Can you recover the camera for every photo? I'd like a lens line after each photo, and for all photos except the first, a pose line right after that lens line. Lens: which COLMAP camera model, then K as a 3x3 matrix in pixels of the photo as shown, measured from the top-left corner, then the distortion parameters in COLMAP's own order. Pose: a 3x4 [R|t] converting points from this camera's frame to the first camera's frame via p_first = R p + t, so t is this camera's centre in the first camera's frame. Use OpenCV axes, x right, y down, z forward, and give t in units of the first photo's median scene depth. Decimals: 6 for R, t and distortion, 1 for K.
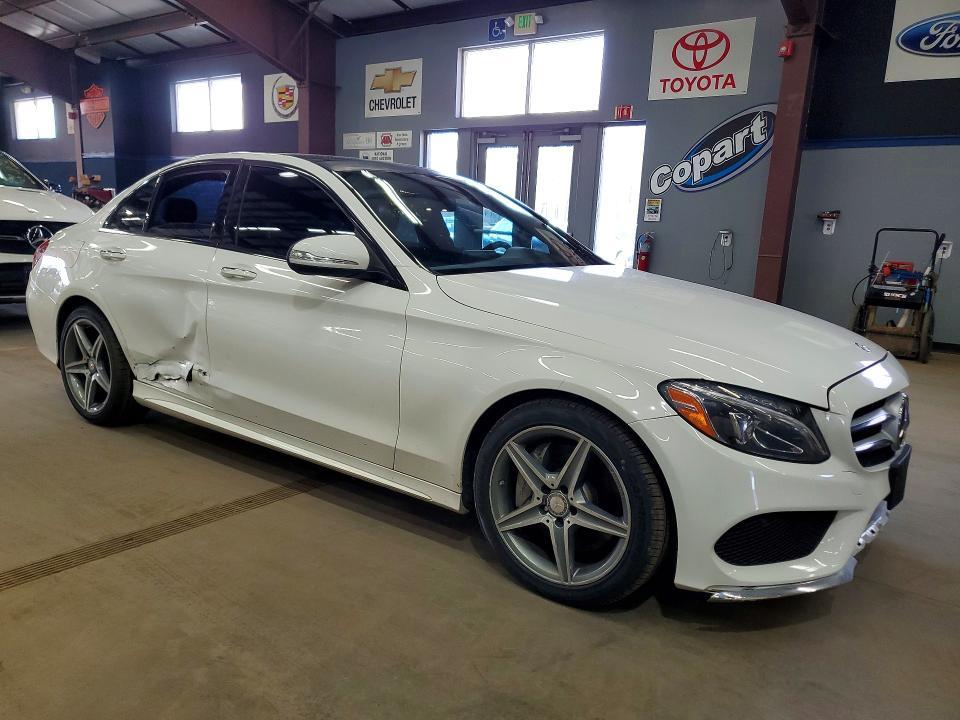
lens RADIAL K [[731.1, 0, 488.6], [0, 731.1, 374.9], [0, 0, 1]] dist [0.004098, 0.016349]
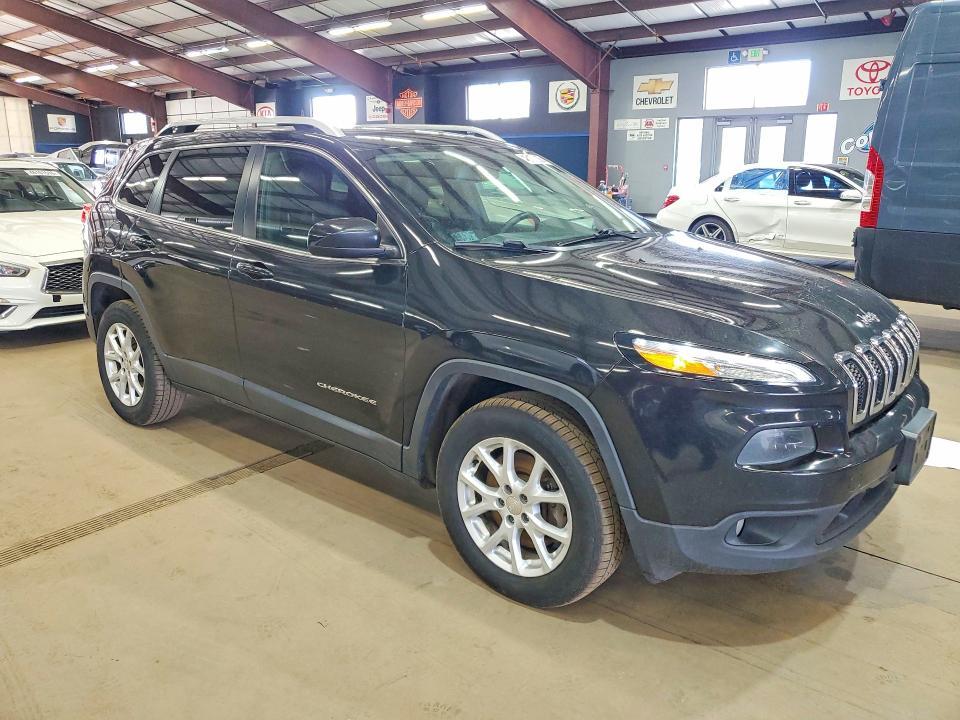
lens RADIAL K [[730.8, 0, 493.9], [0, 730.8, 332.5], [0, 0, 1]] dist [-0.031701, 0.061617]
pose [[0.998042, -0.033113, -0.053062, -0.477232], [0.034375, 0.999144, 0.023032, 0.095482], [0.052253, -0.024811, 0.998326, -0.702500]]
